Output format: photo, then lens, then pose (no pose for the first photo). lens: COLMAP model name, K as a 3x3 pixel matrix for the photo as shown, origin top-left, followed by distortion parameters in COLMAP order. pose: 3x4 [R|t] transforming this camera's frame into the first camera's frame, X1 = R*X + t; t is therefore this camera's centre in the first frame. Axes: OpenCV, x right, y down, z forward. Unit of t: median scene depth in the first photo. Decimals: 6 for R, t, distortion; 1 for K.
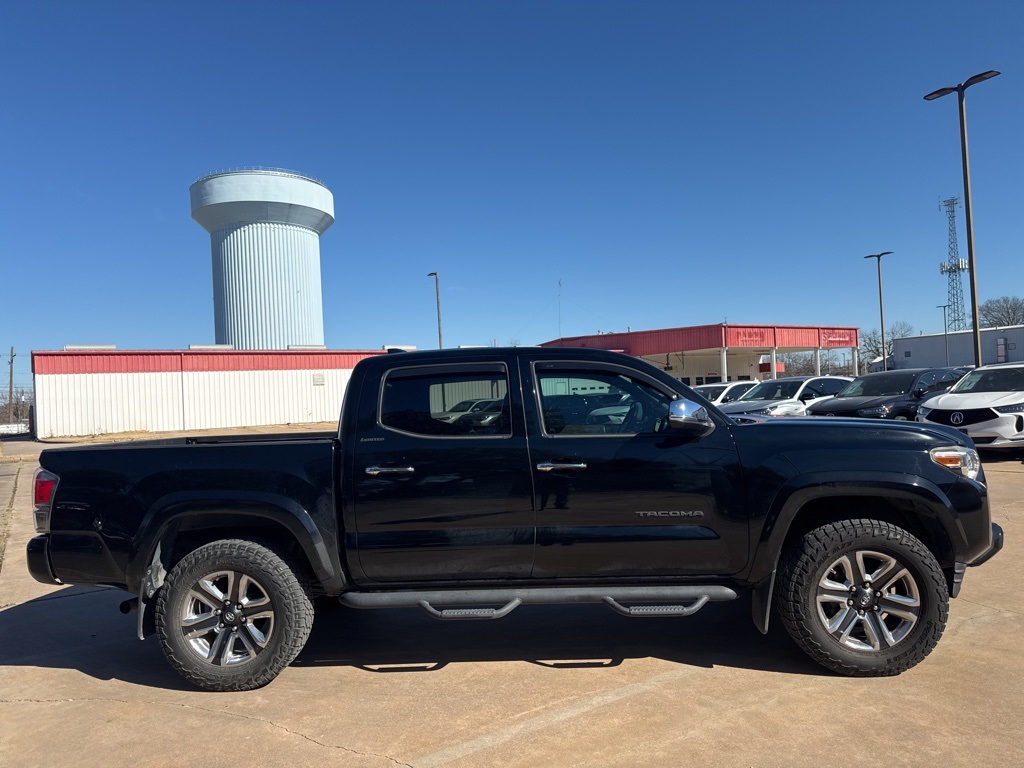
lens RADIAL K [[750.2, 0, 512.0], [0, 750.2, 384.0], [0, 0, 1]] dist [0.033488, -0.042401]
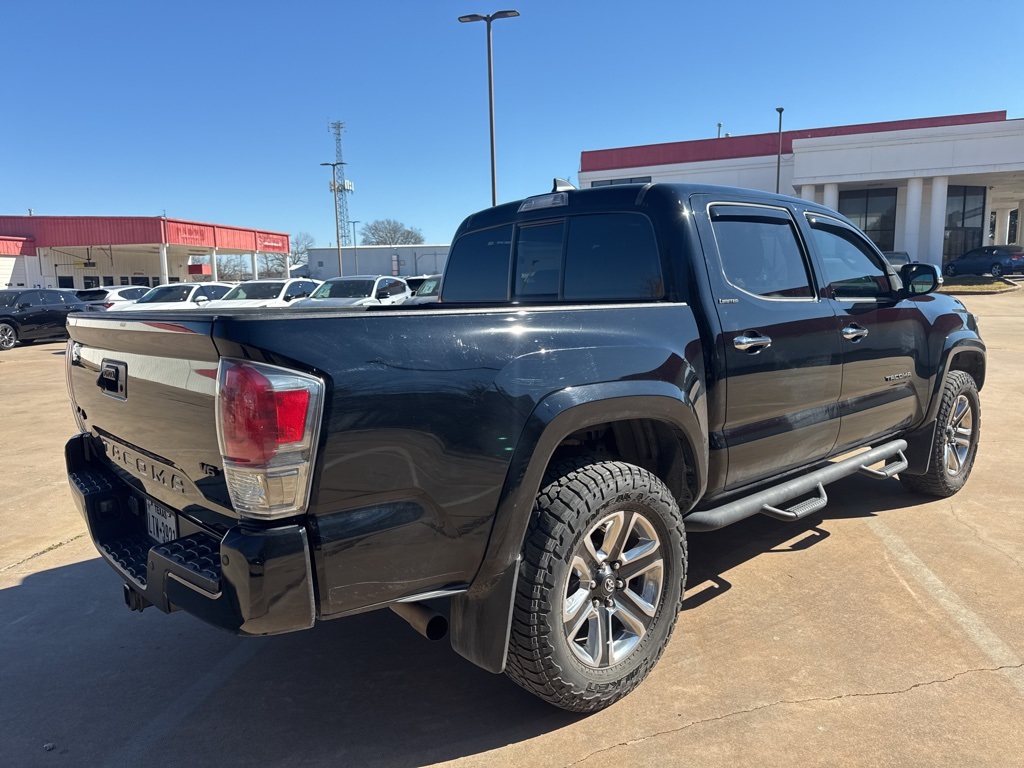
lens RADIAL K [[742.4, 0, 546.5], [0, 742.4, 386.0], [0, 0, 1]] dist [0.010148, -0.003079]
pose [[0.680419, -0.067767, 0.729683, -0.172945], [-0.024463, 0.993060, 0.115038, 0.016555], [-0.732415, -0.096124, 0.674039, 0.133971]]
